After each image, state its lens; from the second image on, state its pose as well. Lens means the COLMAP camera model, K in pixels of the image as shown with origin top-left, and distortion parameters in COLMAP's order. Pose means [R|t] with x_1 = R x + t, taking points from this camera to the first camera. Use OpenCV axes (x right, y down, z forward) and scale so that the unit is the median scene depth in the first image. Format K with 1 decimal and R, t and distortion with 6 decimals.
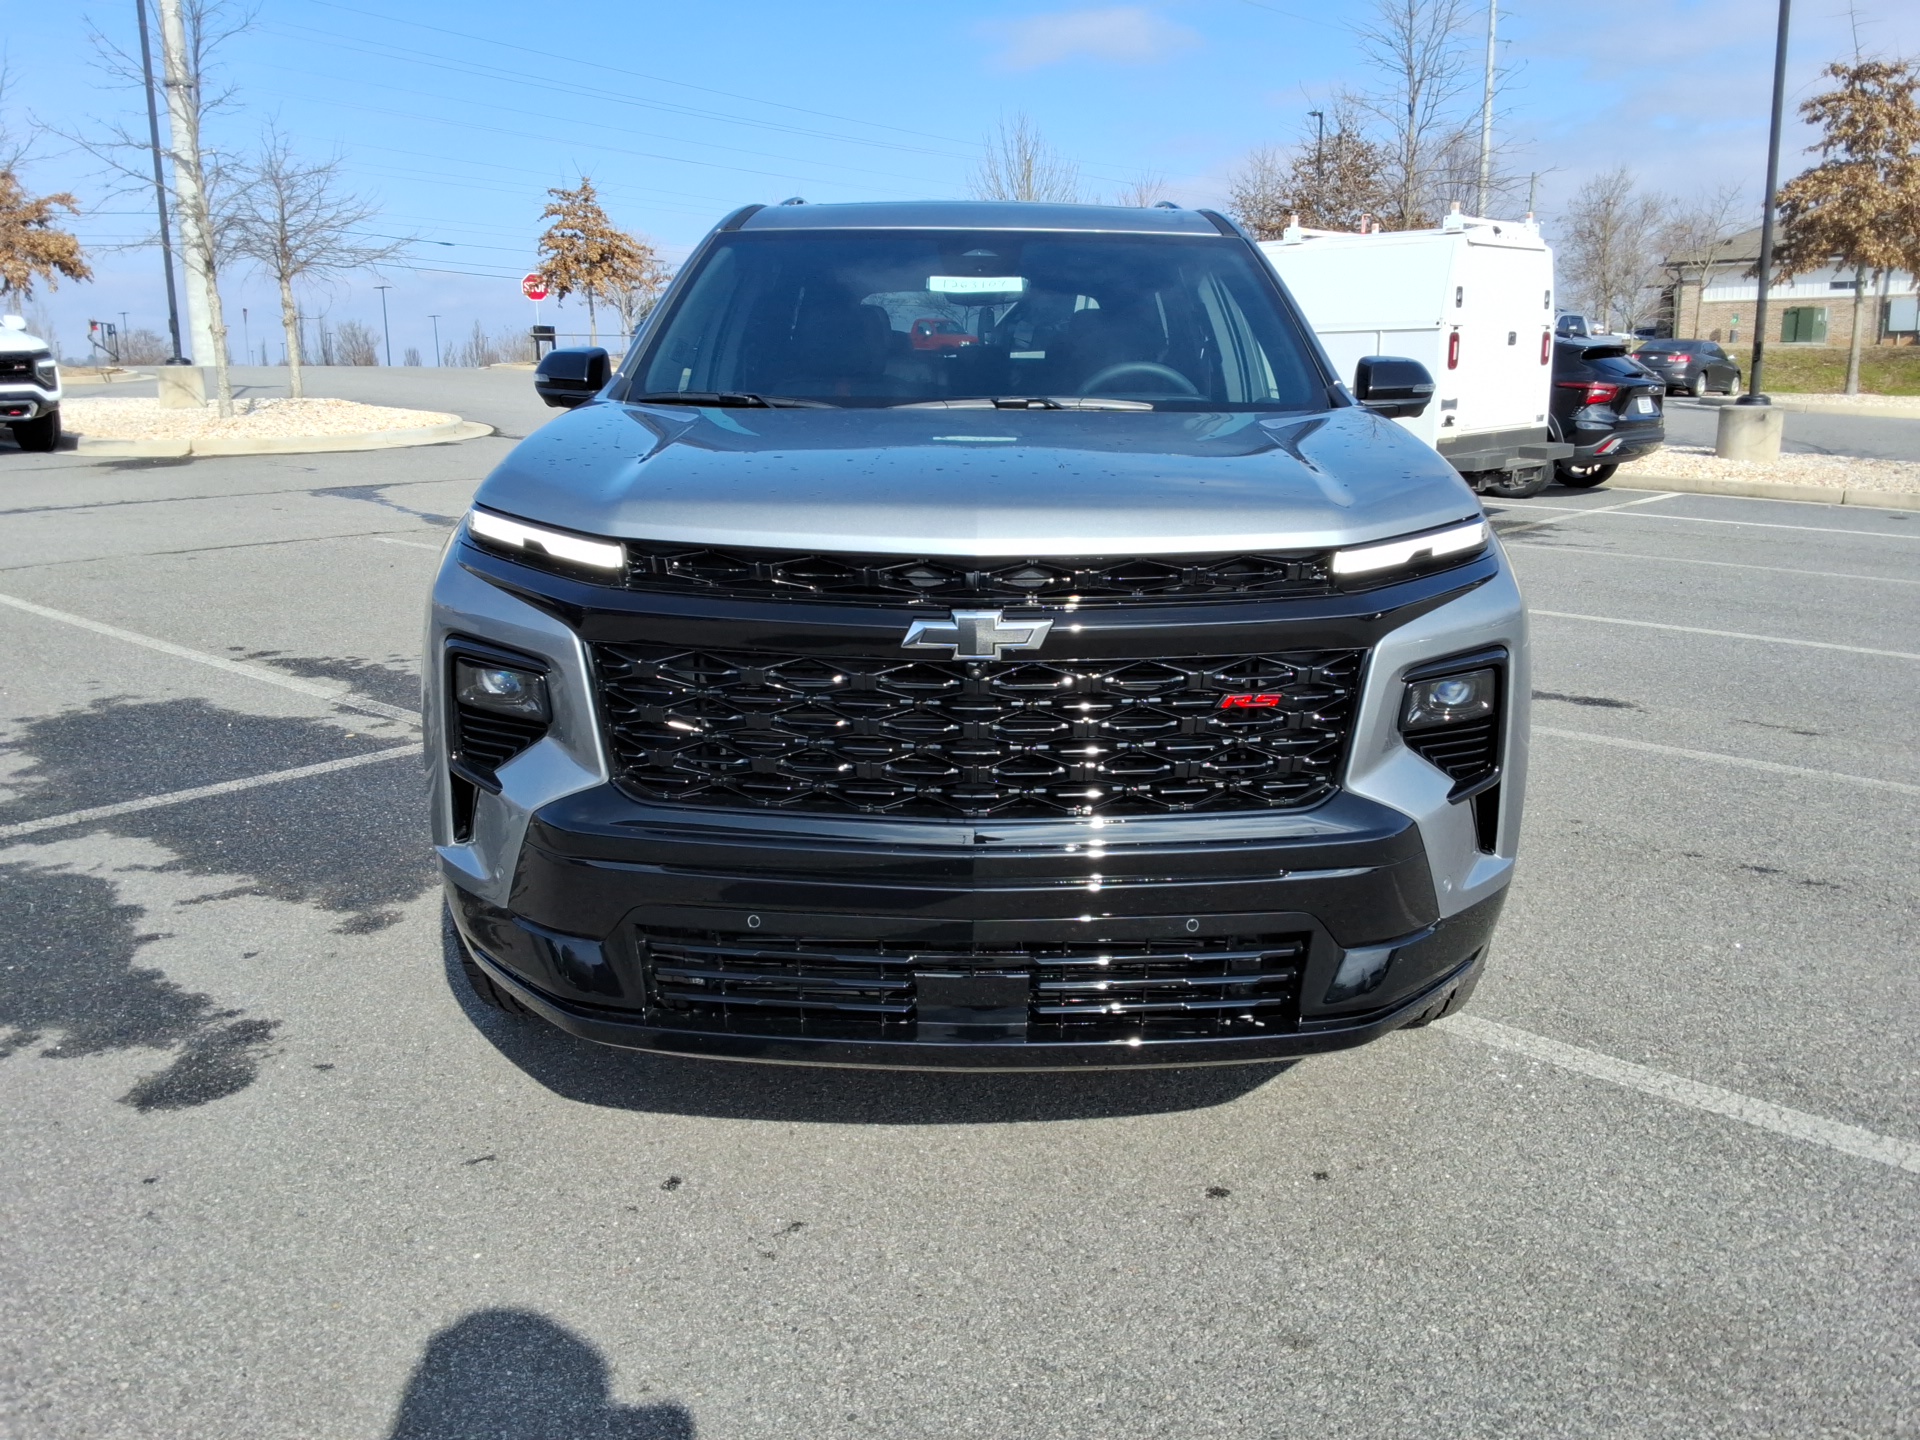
lens RADIAL K [[1558.2, 0, 970.1], [0, 1558.2, 710.1], [0, 0, 1]] dist [0.089829, -0.132020]
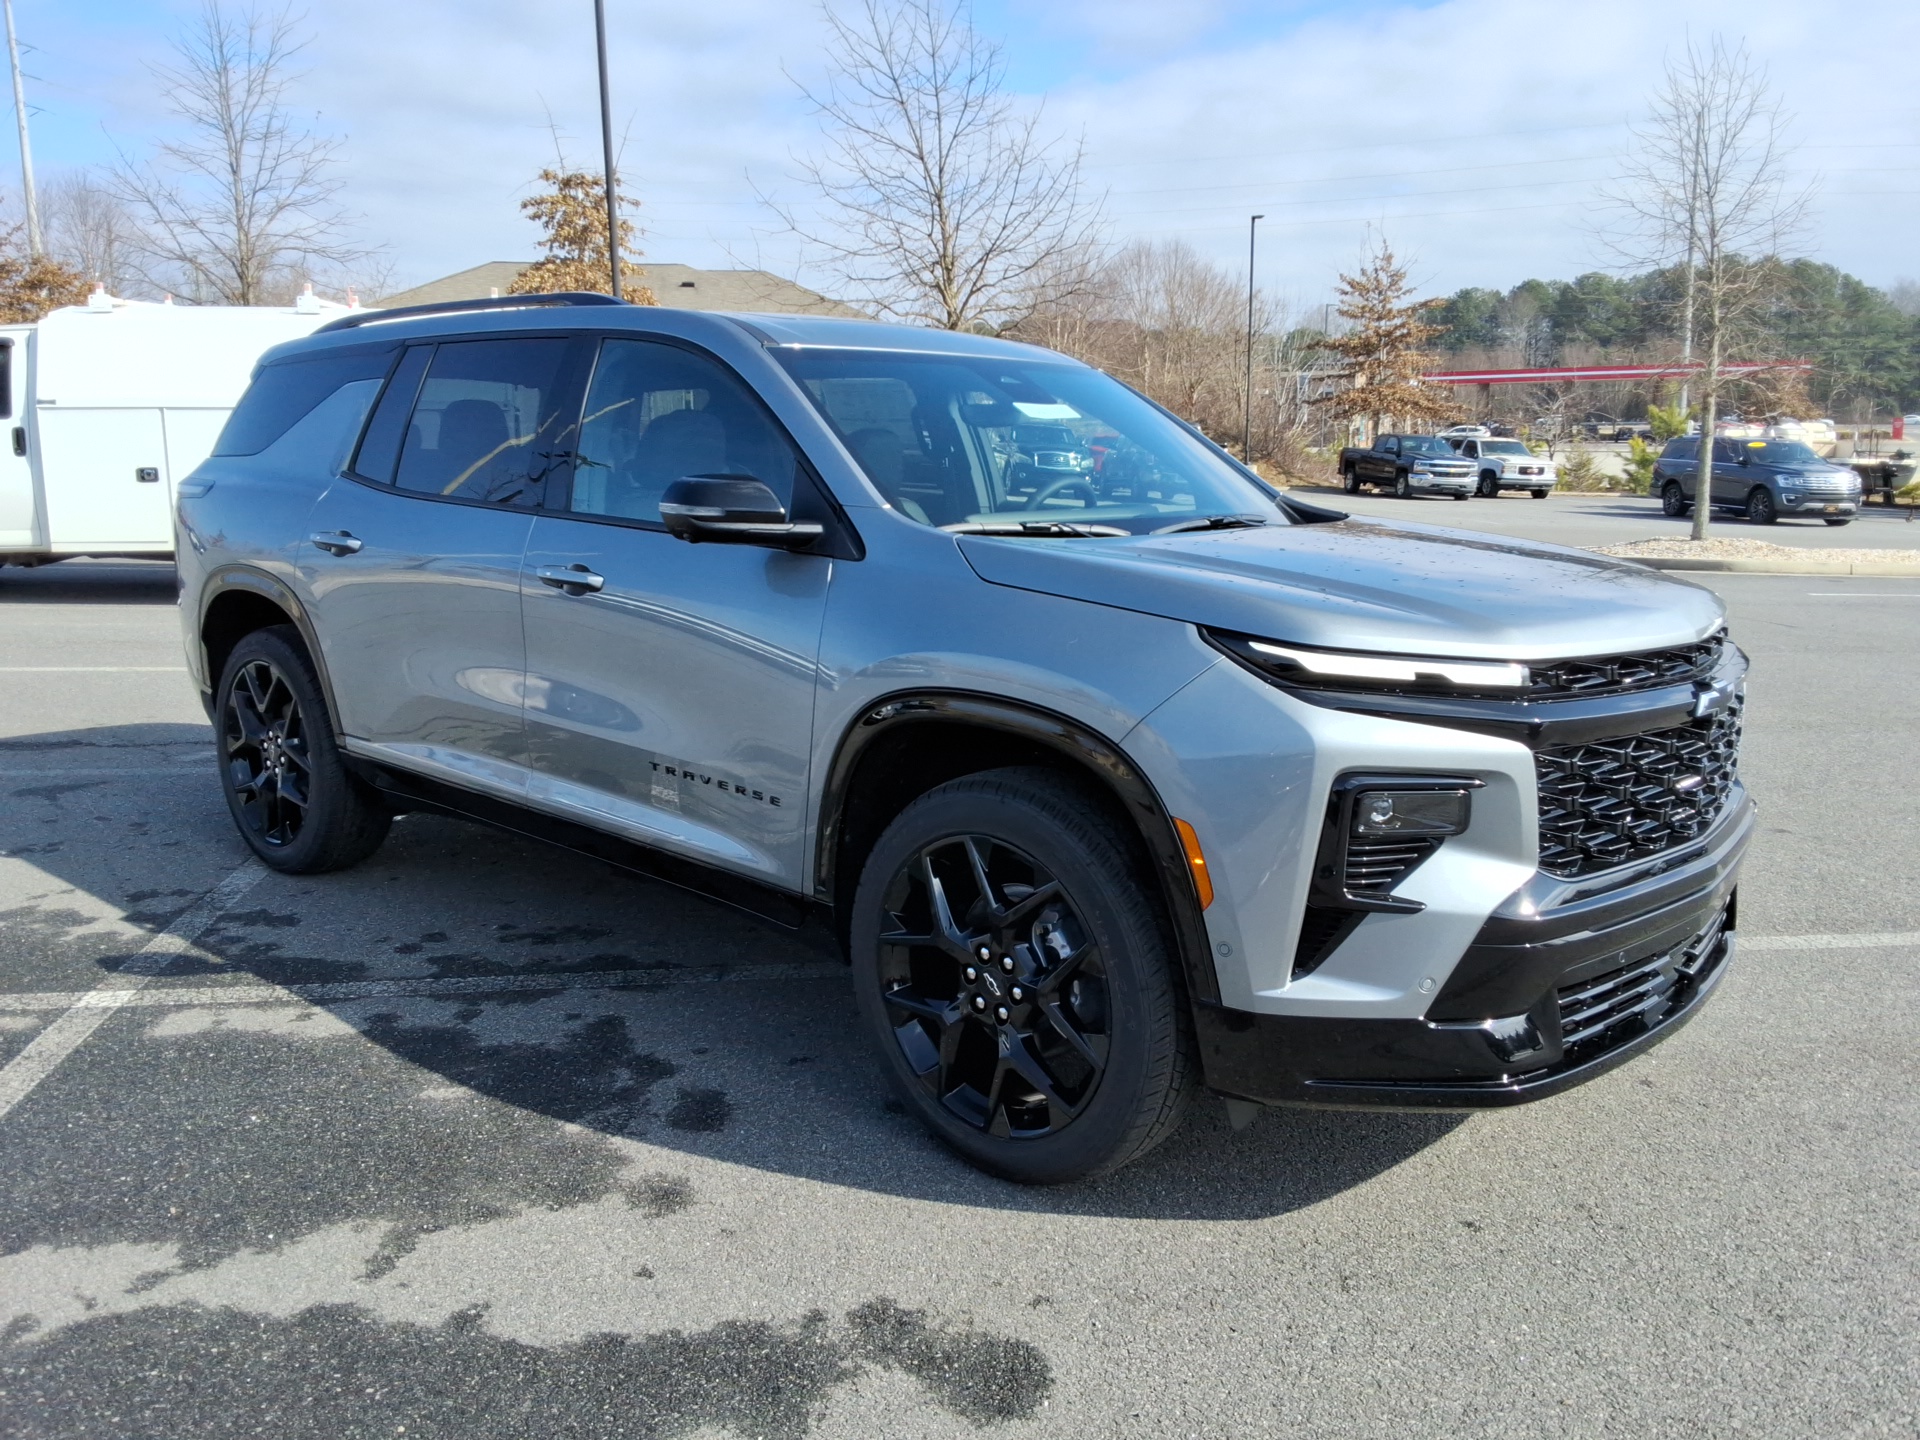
lens RADIAL K [[1558.2, 0, 966.5], [0, 1558.2, 714.3], [0, 0, 1]] dist [0.089829, -0.132020]
pose [[0.644973, -0.133003, 0.752543, -0.167724], [0.156637, 0.986839, 0.040166, -0.022238], [-0.747981, 0.091970, 0.657317, 0.067036]]
